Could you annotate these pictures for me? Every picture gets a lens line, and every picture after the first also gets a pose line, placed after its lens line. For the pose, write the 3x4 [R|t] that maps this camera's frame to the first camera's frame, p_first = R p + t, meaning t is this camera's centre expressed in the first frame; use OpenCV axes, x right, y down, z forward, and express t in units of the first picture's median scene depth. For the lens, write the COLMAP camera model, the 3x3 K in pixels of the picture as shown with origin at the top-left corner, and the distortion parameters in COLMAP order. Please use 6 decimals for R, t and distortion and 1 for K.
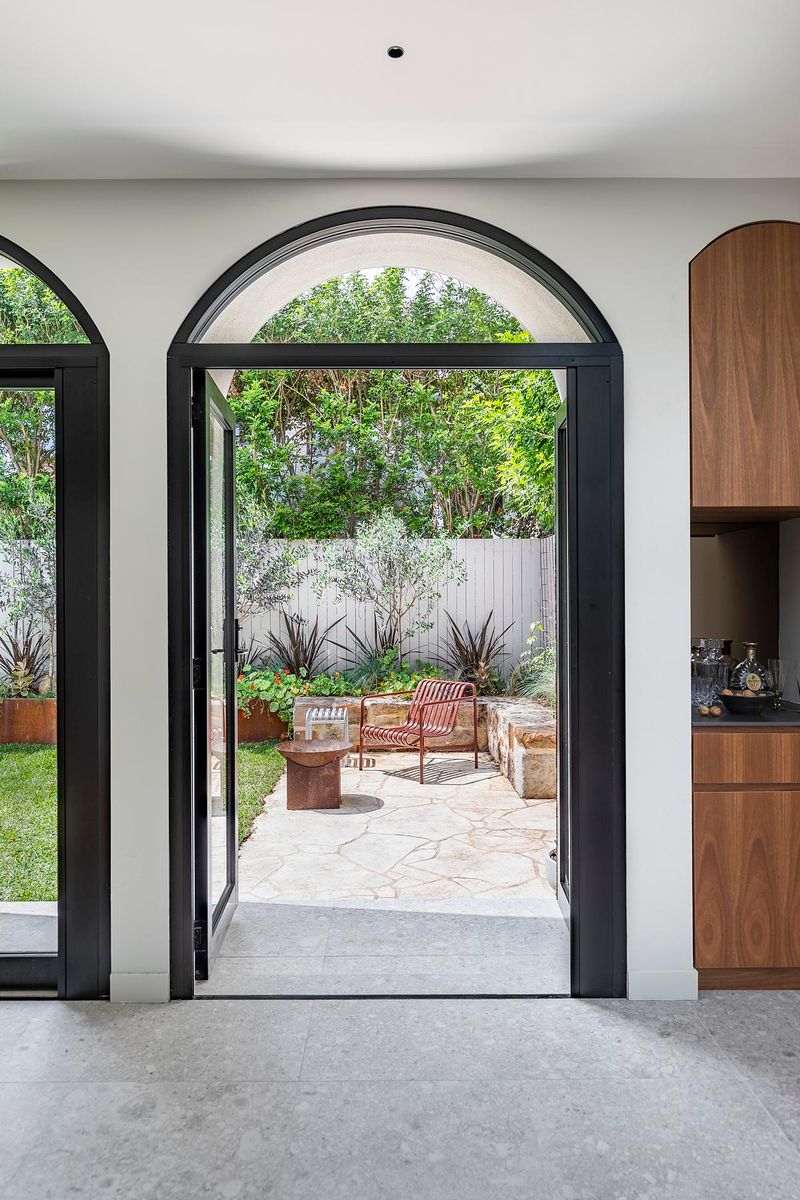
lens RADIAL K [[822.4, 0, 402.0], [0, 822.4, 602.0], [0, 0, 1]] dist [0.007782, 0.000442]
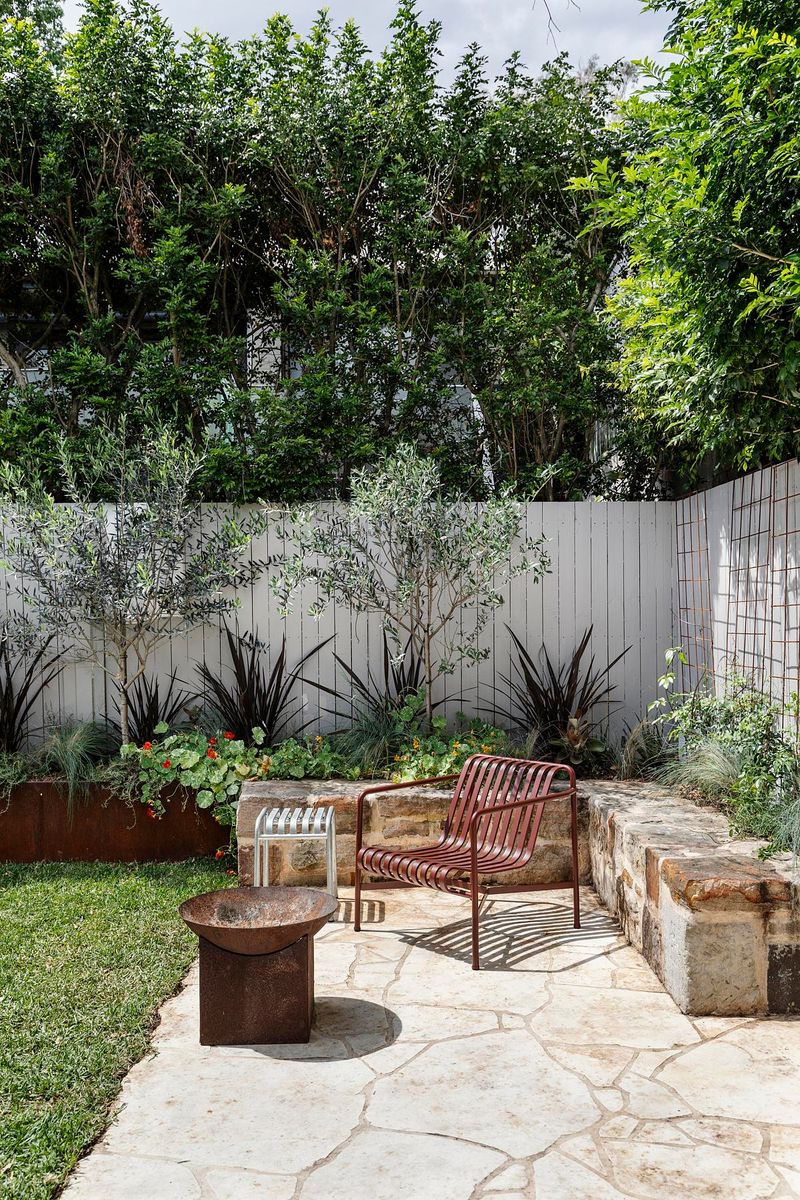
lens RADIAL K [[1097.1, 0, 401.7], [0, 1097.1, 600.9], [0, 0, 1]] dist [-0.001419, 0.000000]
pose [[0.999796, -0.002169, -0.020082, -0.005959], [0.001939, 0.999933, -0.011437, 0.001137], [0.020105, 0.011395, 0.999733, 0.249469]]
